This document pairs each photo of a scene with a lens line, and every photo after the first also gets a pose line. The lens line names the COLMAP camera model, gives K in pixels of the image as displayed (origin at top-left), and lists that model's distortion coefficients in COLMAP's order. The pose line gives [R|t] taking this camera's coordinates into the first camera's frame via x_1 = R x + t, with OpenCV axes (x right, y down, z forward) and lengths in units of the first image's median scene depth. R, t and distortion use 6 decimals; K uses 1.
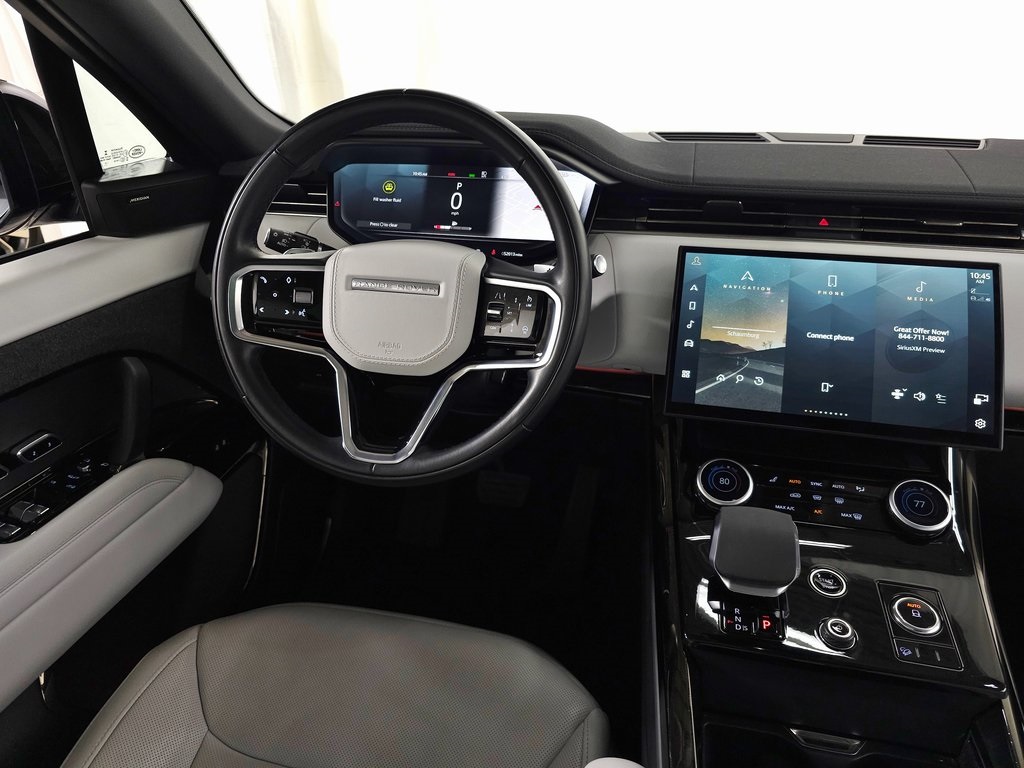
lens RADIAL K [[690.0, 0, 512.0], [0, 690.0, 384.0], [0, 0, 1]] dist [0.046904, -0.074160]
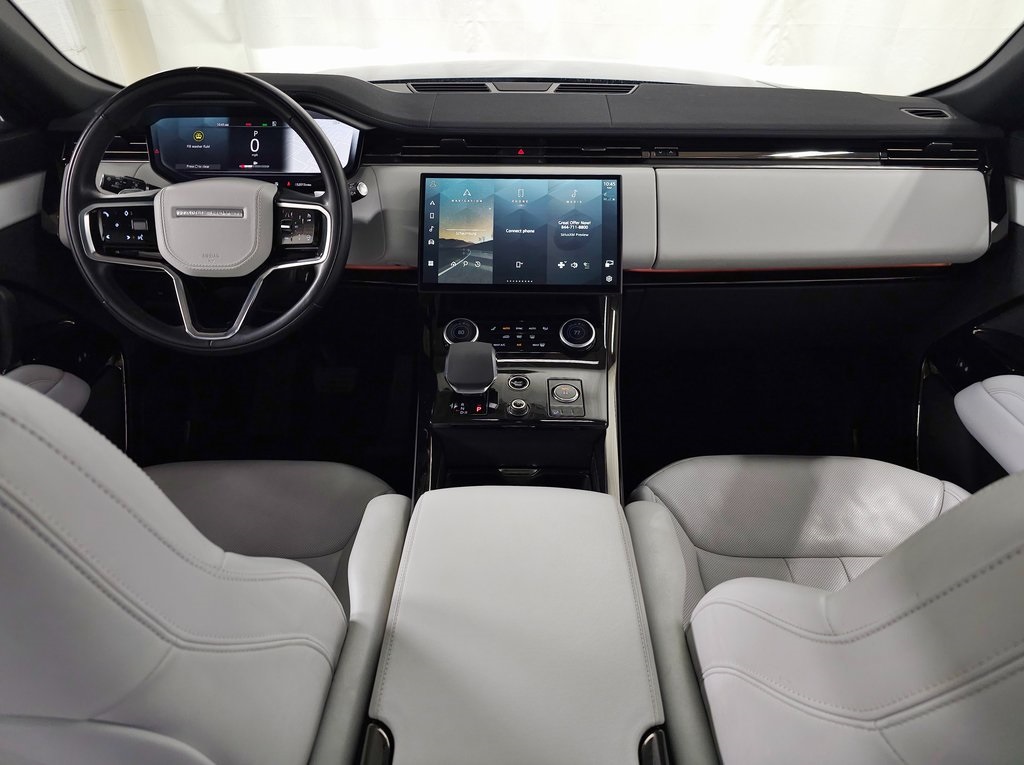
lens RADIAL K [[690.4, 0, 512.0], [0, 690.4, 382.5], [0, 0, 1]] dist [0.053353, -0.062767]
pose [[0.977514, -0.105361, 0.182664, 0.126712], [0.087128, 0.990633, 0.105140, 0.097651], [-0.192031, -0.086861, 0.977537, -0.493072]]
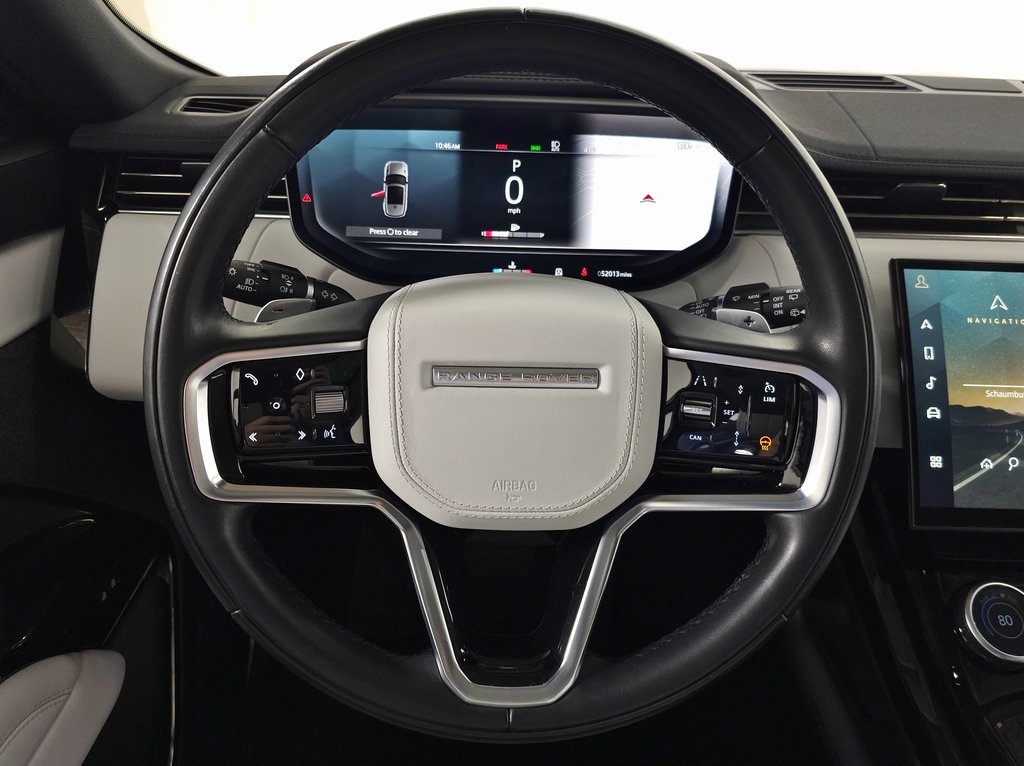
lens RADIAL K [[742.3, 0, 512.5], [0, 742.3, 360.2], [0, 0, 1]] dist [0.053421, -0.093285]
pose [[0.972999, -0.081089, 0.216097, -0.284056], [0.070384, 0.995902, 0.056795, -0.179581], [-0.219816, -0.040052, 0.974719, 0.409784]]
